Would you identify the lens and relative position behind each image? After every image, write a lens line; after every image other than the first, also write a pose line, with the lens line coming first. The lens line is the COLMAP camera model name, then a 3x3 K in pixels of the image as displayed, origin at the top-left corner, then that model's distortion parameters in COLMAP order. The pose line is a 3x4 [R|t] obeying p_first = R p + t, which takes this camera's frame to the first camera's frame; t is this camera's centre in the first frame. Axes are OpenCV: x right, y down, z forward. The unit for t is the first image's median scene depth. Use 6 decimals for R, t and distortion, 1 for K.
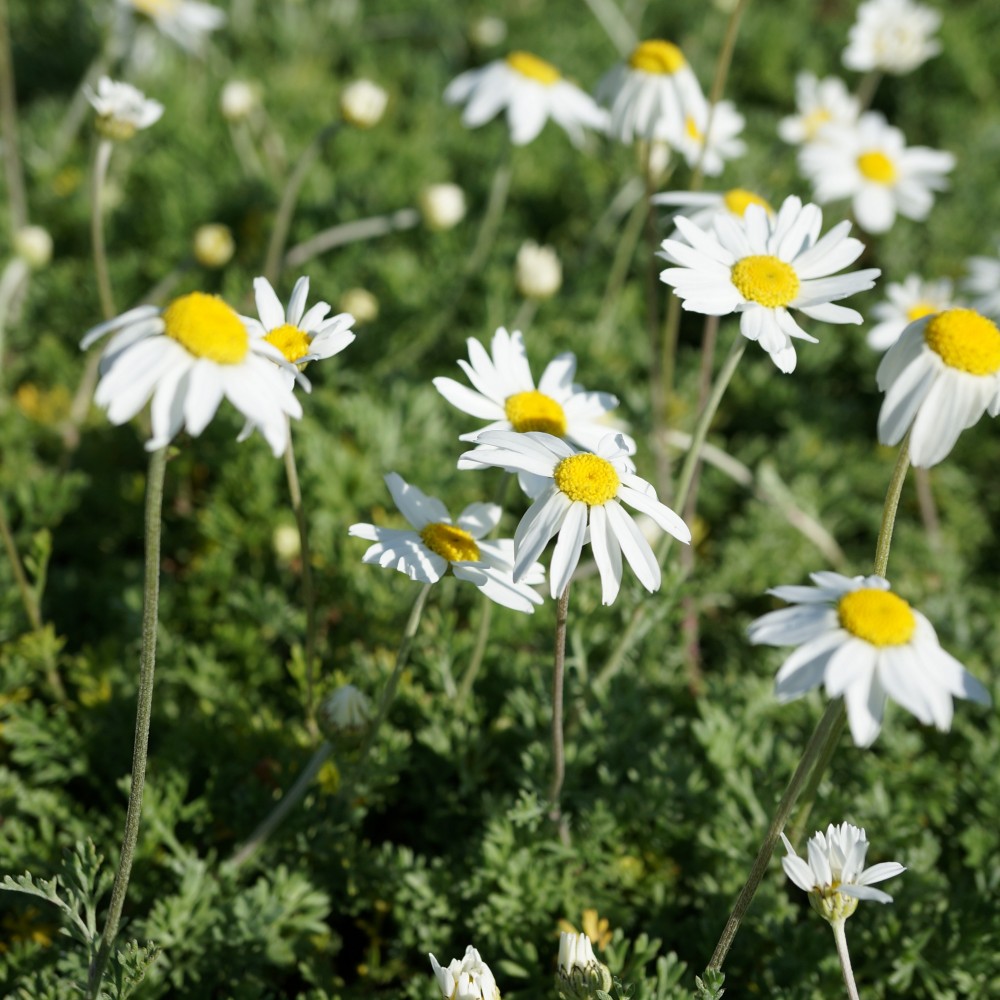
lens RADIAL K [[1809.4, 0, 500.0], [0, 1809.4, 500.0], [0, 0, 1]] dist [-0.001743, -0.101916]
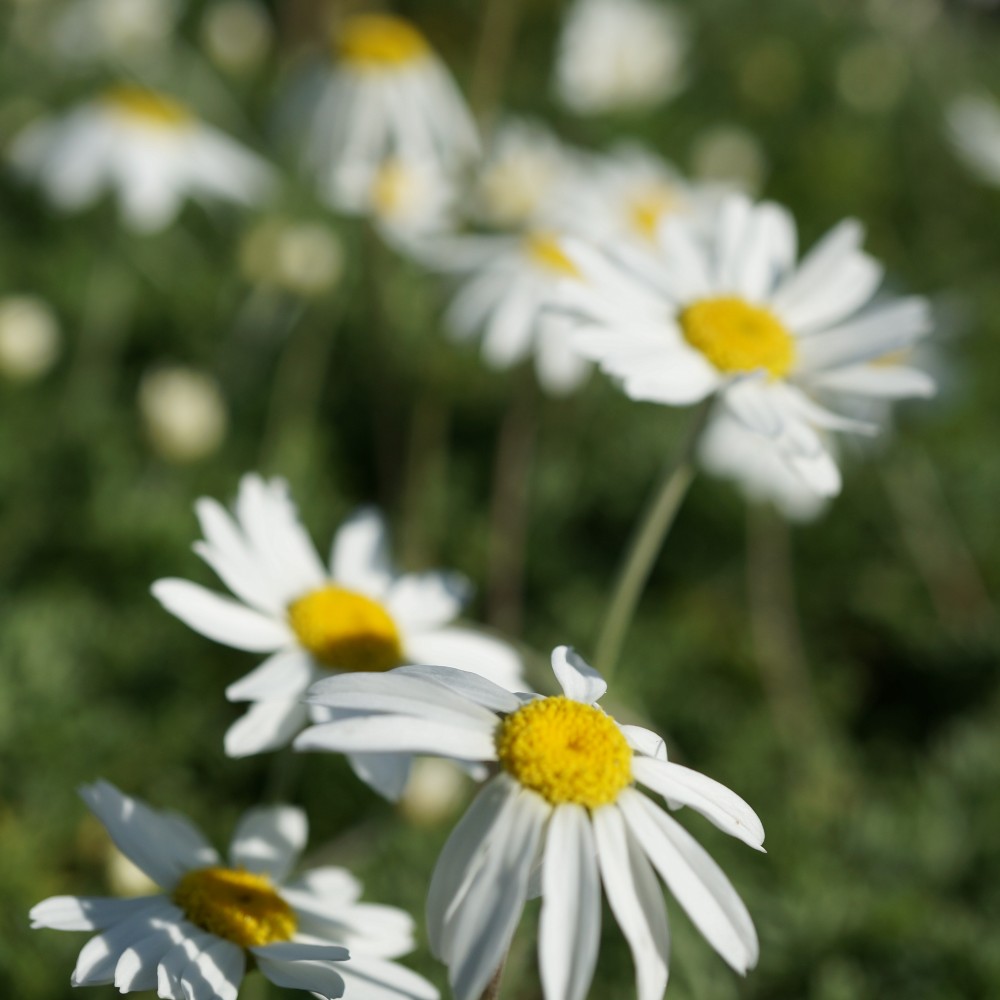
lens RADIAL K [[1809.4, 0, 500.0], [0, 1809.4, 500.0], [0, 0, 1]] dist [-0.001743, -0.101916]
pose [[0.955756, -0.109734, 0.272927, -0.082713], [0.136511, 0.987315, -0.081080, -0.037065], [-0.260568, 0.114750, 0.958612, 0.494839]]
